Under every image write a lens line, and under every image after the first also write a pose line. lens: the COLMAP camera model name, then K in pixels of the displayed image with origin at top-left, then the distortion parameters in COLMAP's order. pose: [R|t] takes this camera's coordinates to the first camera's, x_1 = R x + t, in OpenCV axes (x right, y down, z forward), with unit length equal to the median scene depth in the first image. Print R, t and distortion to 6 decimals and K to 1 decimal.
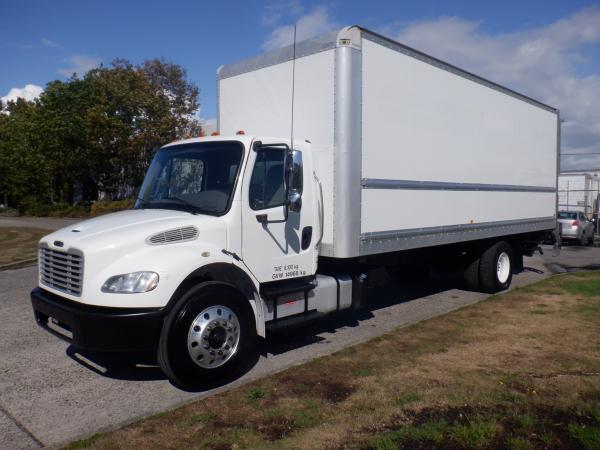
lens RADIAL K [[480.4, 0, 300.0], [0, 480.4, 225.0], [0, 0, 1]] dist [-0.013126, -0.010514]
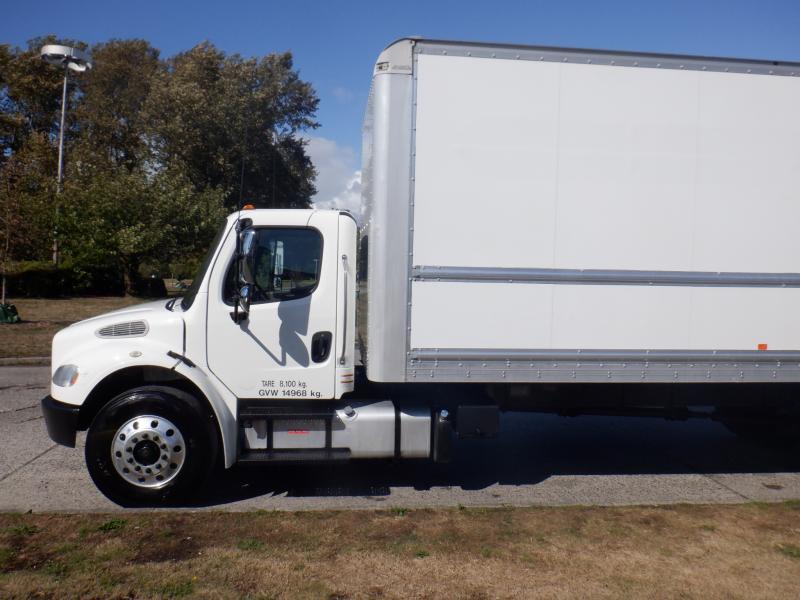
lens RADIAL K [[640.6, 0, 400.0], [0, 640.6, 300.0], [0, 0, 1]] dist [-0.013126, -0.010514]
pose [[0.767224, 0.051881, -0.639277, 0.735675], [-0.057519, 0.998272, 0.011985, -0.063979], [0.638795, 0.027575, 0.768883, 0.334337]]
